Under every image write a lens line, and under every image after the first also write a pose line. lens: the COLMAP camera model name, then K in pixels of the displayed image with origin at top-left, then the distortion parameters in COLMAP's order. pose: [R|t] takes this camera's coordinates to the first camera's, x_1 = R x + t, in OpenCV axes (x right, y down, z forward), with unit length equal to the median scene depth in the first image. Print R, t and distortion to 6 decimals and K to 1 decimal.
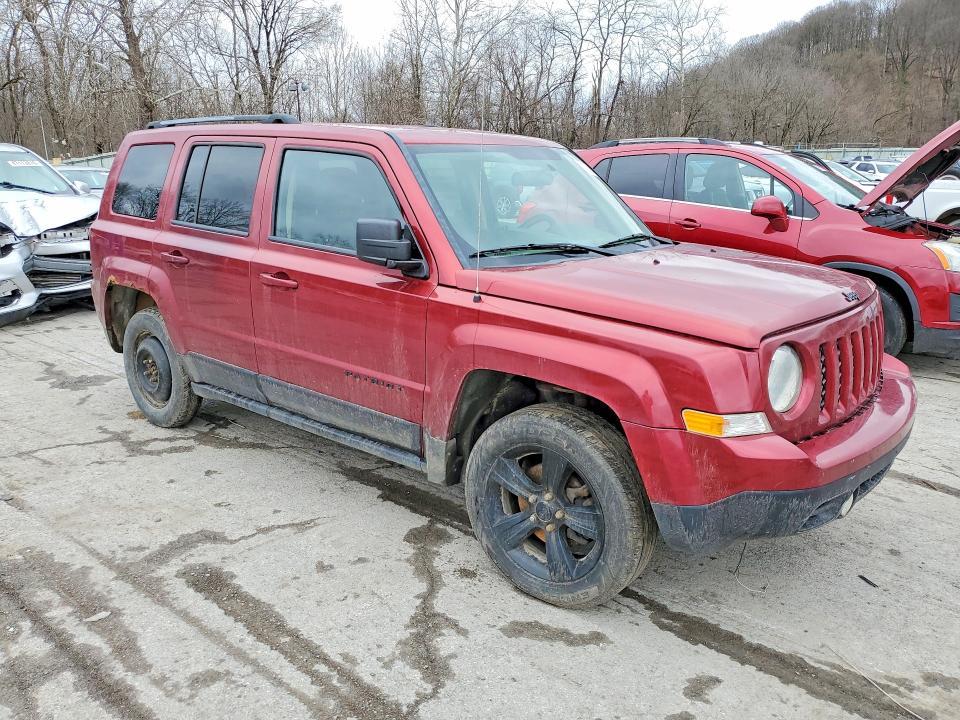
lens RADIAL K [[748.2, 0, 473.5], [0, 748.2, 345.8], [0, 0, 1]] dist [0.007740, 0.009960]
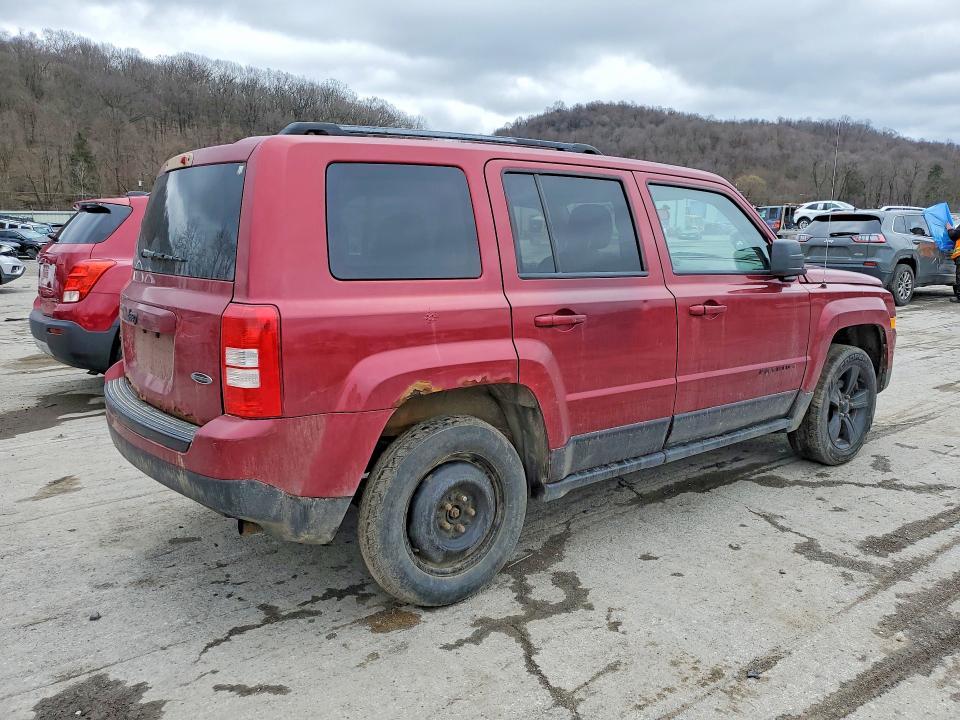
lens RADIAL K [[738.8, 0, 502.0], [0, 738.8, 358.2], [0, 0, 1]] dist [0.008234, 0.012769]
pose [[0.224656, -0.178140, 0.958017, -1.606097], [0.242303, 0.962481, 0.122150, -0.264511], [-0.943832, 0.204689, 0.259390, 1.249046]]
